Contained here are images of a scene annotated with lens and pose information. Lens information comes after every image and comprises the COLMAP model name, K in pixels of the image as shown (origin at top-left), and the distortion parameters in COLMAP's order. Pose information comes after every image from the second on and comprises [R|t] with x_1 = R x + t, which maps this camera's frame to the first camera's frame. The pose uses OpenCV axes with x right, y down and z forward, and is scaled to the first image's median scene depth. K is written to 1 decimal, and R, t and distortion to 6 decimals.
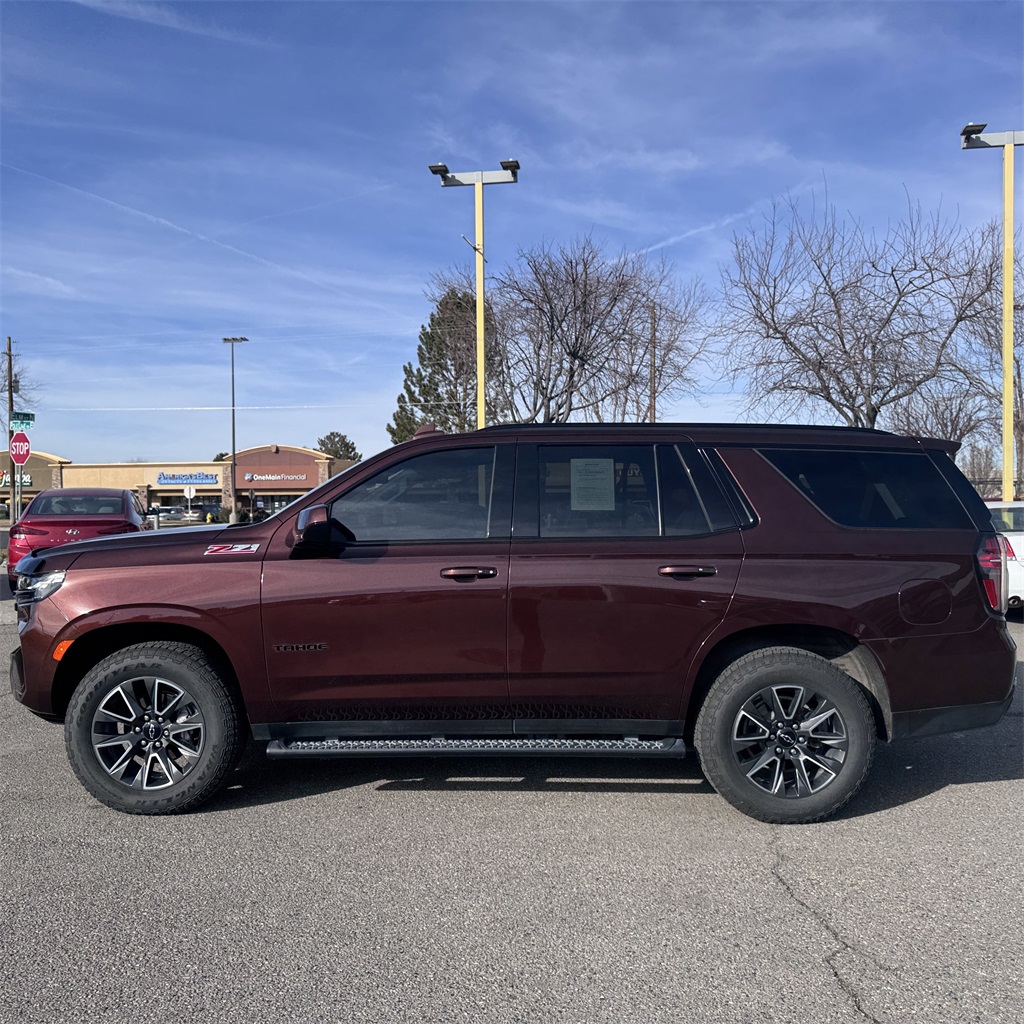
lens RADIAL K [[1000.5, 0, 512.0], [0, 1000.5, 512.0], [0, 0, 1]] dist [0.060176, -0.184742]
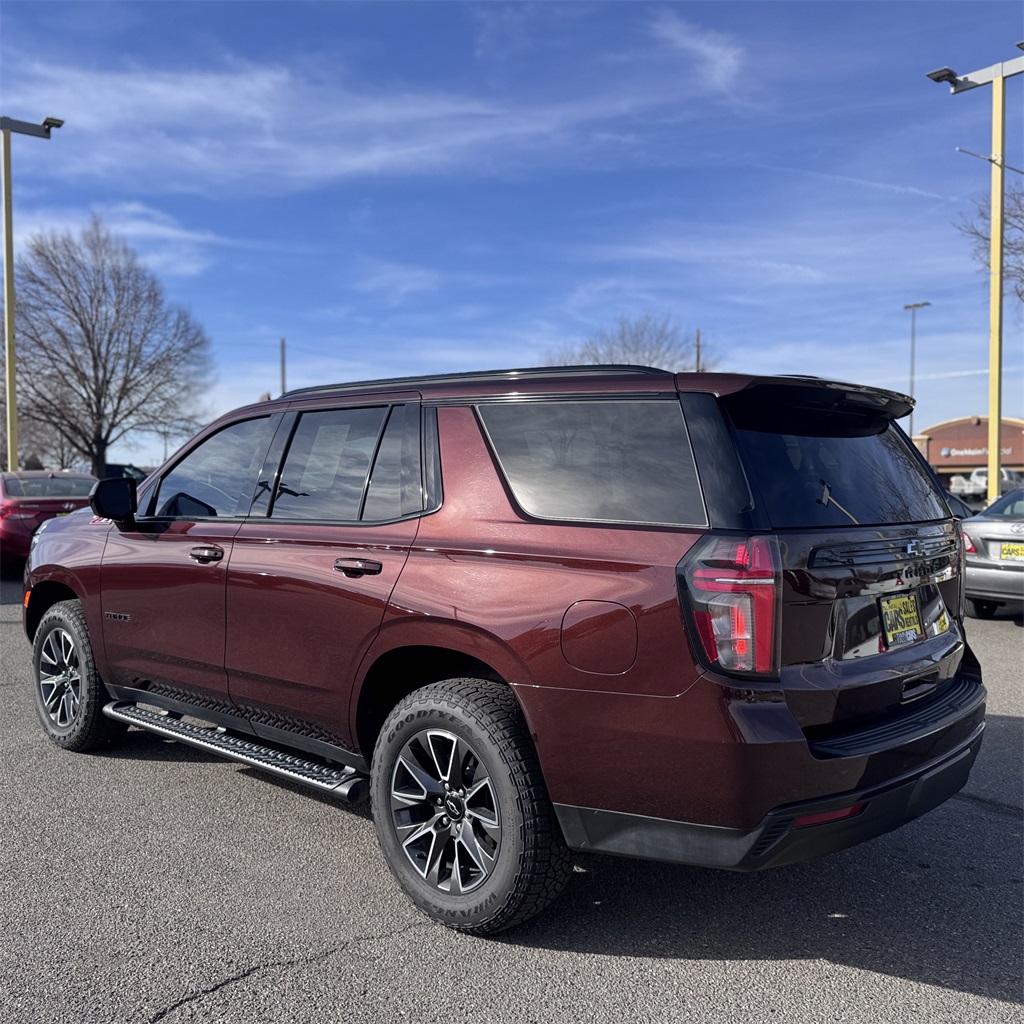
lens RADIAL K [[1000.5, 0, 512.0], [0, 1000.5, 512.0], [0, 0, 1]] dist [0.060176, -0.184742]
pose [[0.722200, 0.016832, -0.691479, 0.150681], [-0.002077, 0.999752, 0.022168, 0.000122], [0.691681, -0.014573, 0.722056, 0.098923]]
